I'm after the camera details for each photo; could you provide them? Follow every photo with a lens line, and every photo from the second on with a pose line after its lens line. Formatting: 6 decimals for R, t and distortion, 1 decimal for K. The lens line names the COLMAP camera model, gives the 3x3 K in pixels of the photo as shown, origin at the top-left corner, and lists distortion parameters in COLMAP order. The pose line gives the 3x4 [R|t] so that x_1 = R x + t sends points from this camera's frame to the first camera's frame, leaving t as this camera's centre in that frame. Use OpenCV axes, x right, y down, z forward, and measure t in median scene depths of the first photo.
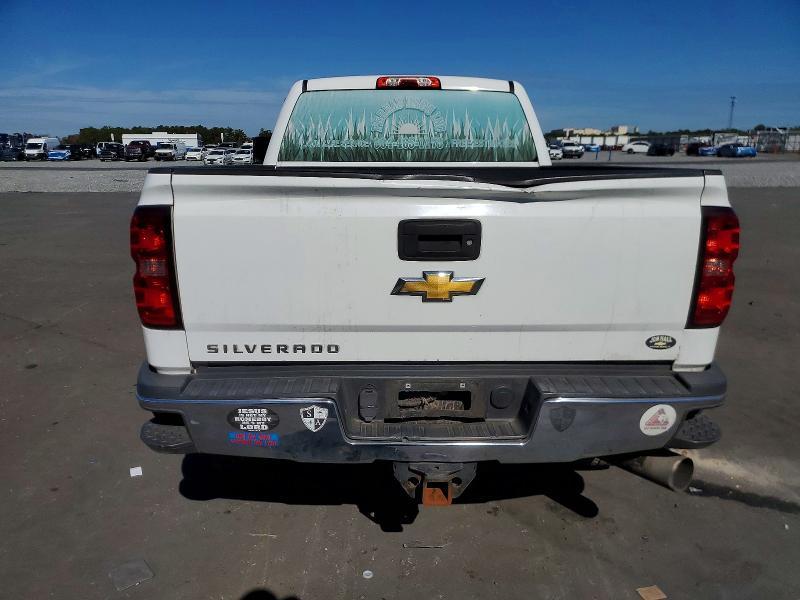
lens RADIAL K [[633.5, 0, 400.0], [0, 633.5, 300.0], [0, 0, 1]] dist [0.002248, 0.003346]
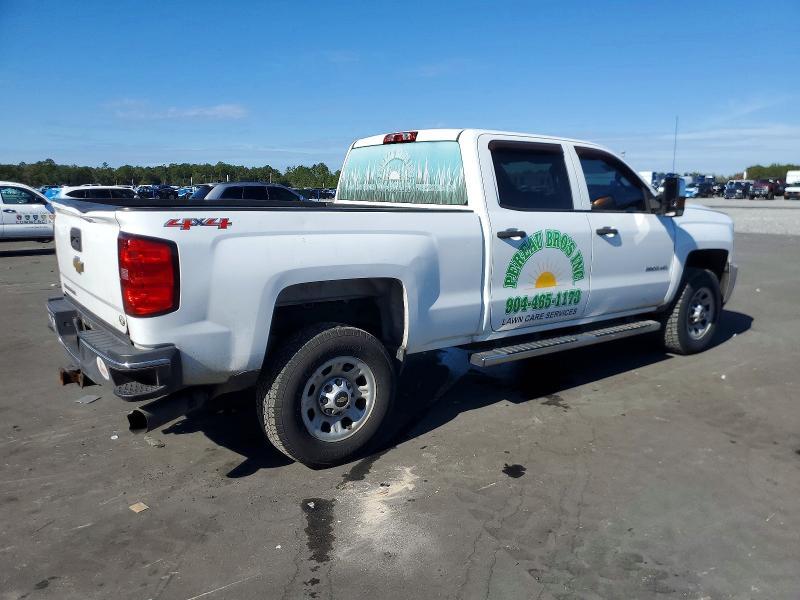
lens RADIAL K [[625.5, 0, 400.0], [0, 625.5, 300.0], [0, 0, 1]] dist [0.011285, 0.002786]
pose [[0.595722, 0.148097, -0.789419, 0.994879], [-0.191577, 0.980686, 0.039409, -0.085757], [0.780009, 0.127758, 0.612588, 0.306180]]
